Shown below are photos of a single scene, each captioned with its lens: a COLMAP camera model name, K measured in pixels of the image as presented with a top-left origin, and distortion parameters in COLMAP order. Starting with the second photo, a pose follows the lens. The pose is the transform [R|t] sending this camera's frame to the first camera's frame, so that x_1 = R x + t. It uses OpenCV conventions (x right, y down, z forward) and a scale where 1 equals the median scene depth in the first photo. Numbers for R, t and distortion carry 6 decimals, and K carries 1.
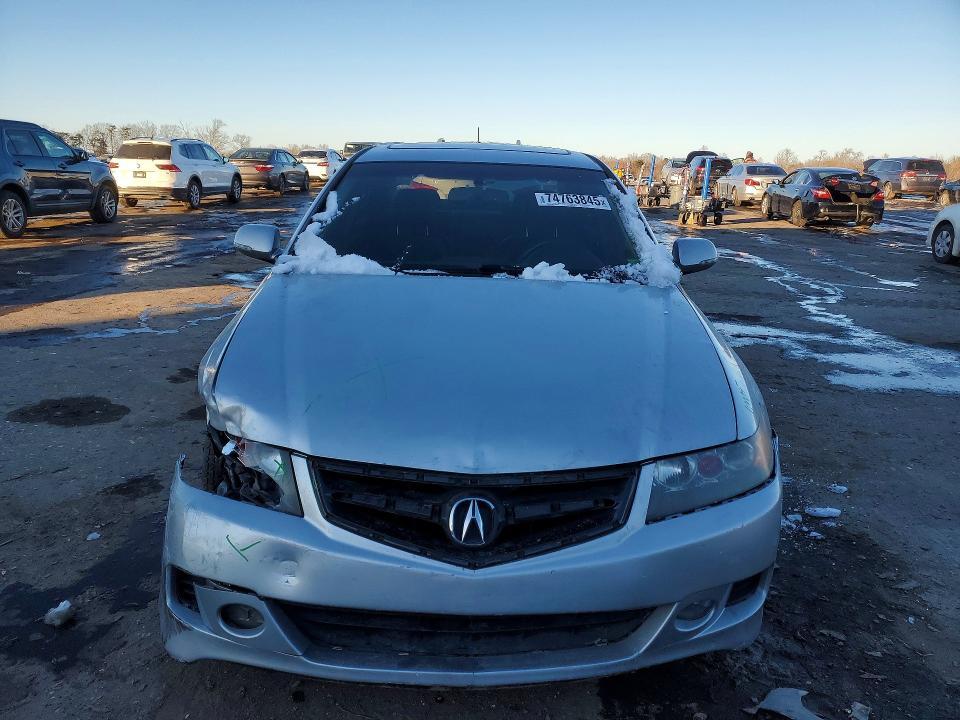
lens RADIAL K [[755.4, 0, 479.9], [0, 755.4, 357.7], [0, 0, 1]] dist [0.047488, 0.004134]
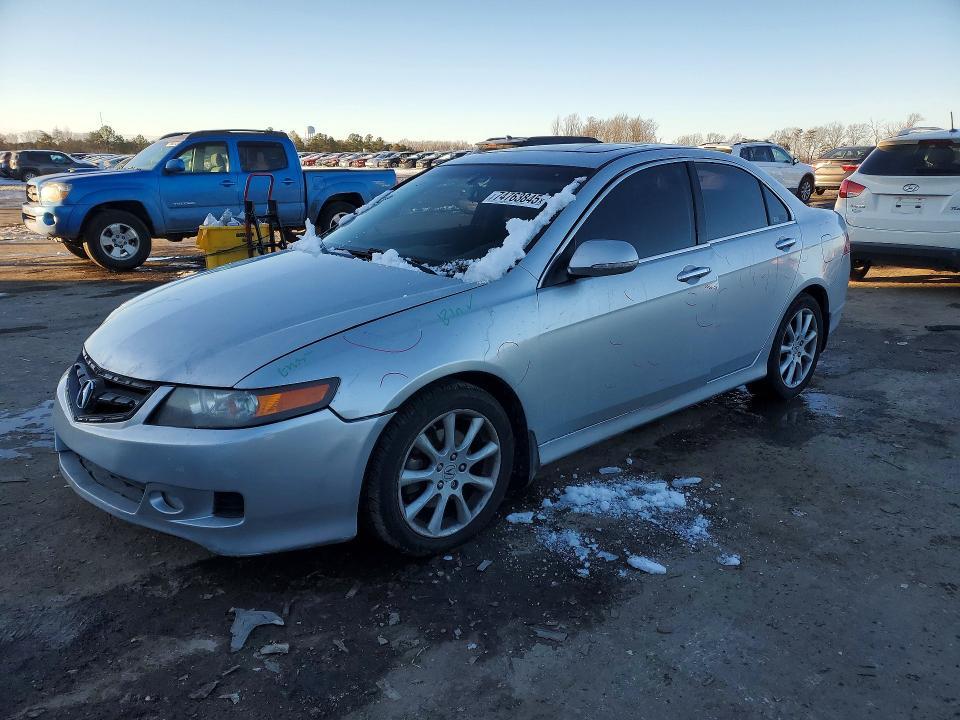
lens RADIAL K [[755.4, 0, 479.5], [0, 755.4, 360.9], [0, 0, 1]] dist [0.047488, 0.004134]
pose [[0.672943, 0.170847, -0.719694, 0.146726], [-0.169830, 0.982655, 0.074473, -0.009434], [0.719934, 0.072109, 0.690286, 0.042067]]
